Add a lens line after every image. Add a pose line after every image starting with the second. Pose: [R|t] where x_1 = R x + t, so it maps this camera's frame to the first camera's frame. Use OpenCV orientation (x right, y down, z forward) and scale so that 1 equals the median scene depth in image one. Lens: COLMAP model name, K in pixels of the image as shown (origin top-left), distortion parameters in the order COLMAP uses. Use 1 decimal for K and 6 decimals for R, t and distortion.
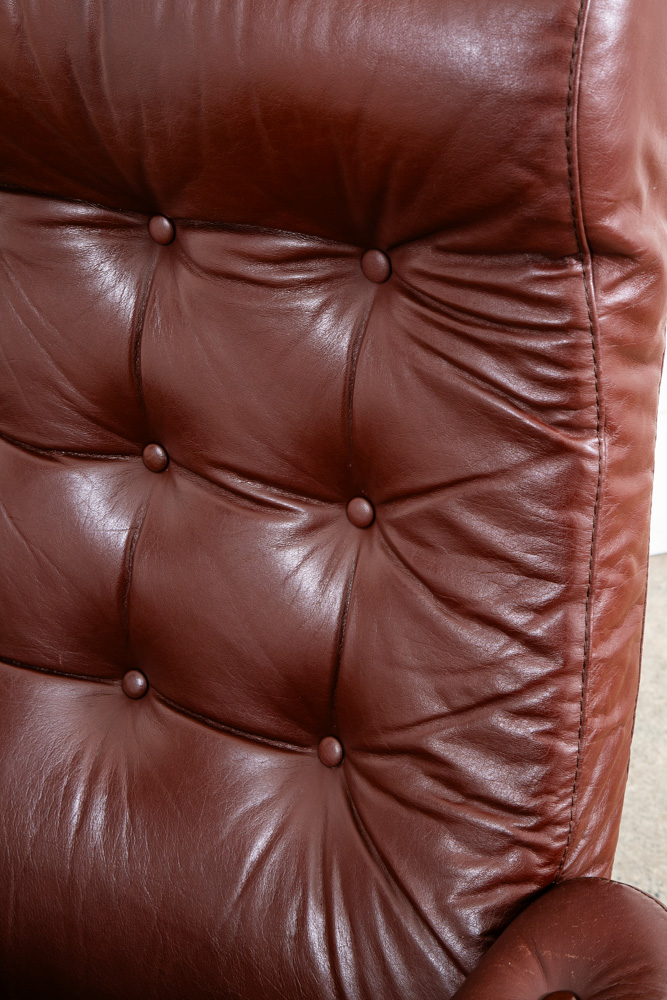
lens RADIAL K [[1868.9, 0, 338.0], [0, 1868.9, 499.9], [0, 0, 1]] dist [0.163858, 0.000000]
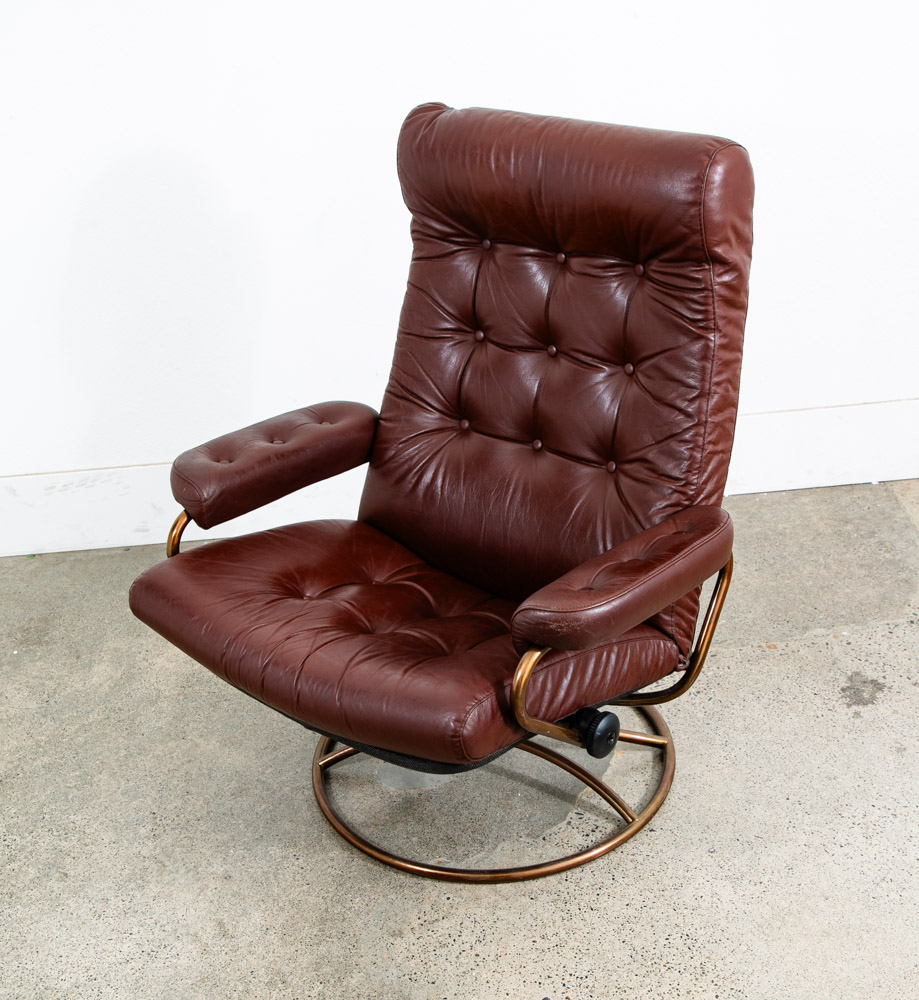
lens RADIAL K [[1525.4, 0, 448.4], [0, 1525.4, 516.3], [0, 0, 1]] dist [0.071097, 0.000000]
pose [[0.978005, 0.072150, -0.195707, 0.202923], [-0.085482, 0.994498, -0.060545, 0.370815], [0.190262, 0.075943, 0.978792, -1.123995]]
